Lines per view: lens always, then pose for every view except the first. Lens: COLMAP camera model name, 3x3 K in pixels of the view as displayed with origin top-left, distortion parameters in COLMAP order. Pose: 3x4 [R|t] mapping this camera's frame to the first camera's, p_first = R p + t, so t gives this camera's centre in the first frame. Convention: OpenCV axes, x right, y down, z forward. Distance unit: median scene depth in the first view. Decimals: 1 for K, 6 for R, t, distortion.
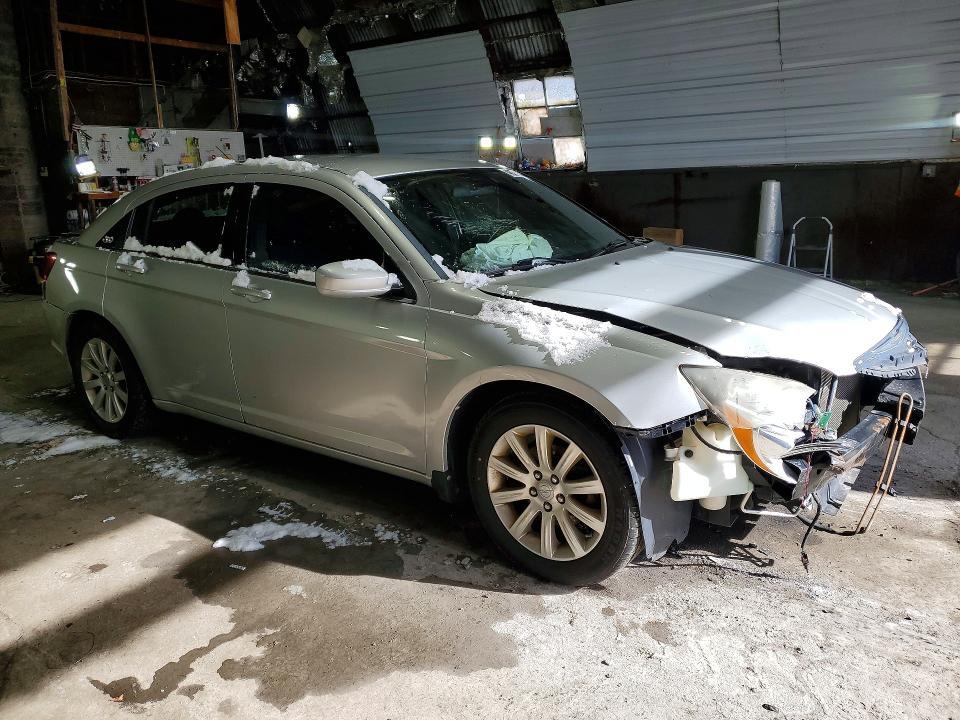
lens RADIAL K [[741.5, 0, 475.2], [0, 741.5, 361.9], [0, 0, 1]] dist [0.000456, 0.002846]
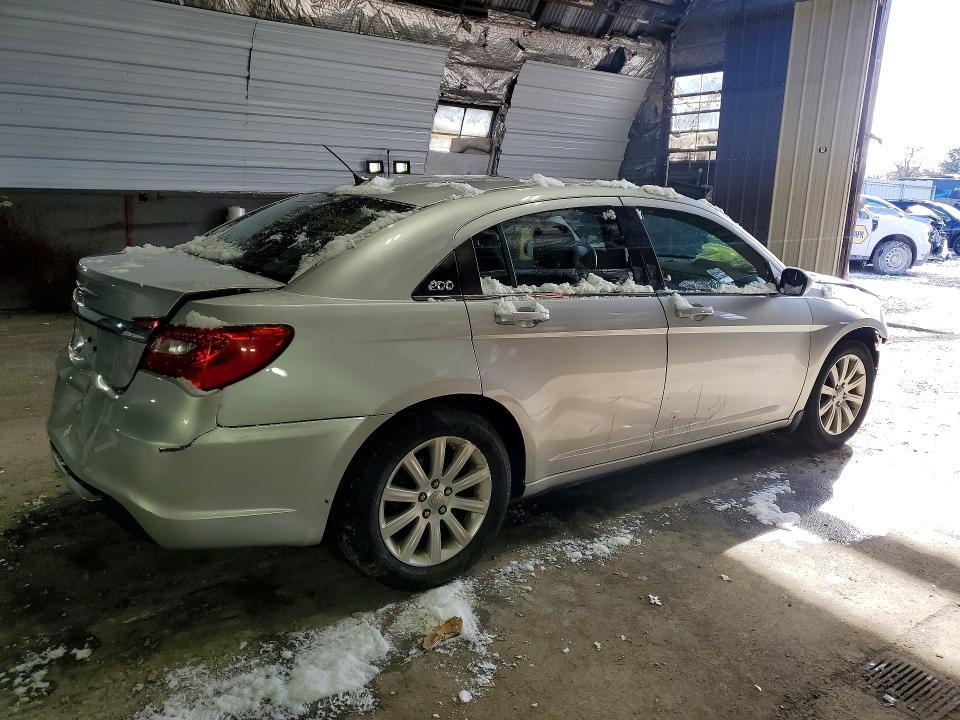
lens RADIAL K [[711.8, 0, 479.6], [0, 711.8, 384.6], [0, 0, 1]] dist [0.058244, 0.001010]
pose [[0.331391, -0.206184, 0.920689, -0.776665], [0.205716, 0.968142, 0.142766, -0.115671], [-0.920794, 0.142089, 0.363249, 0.531383]]
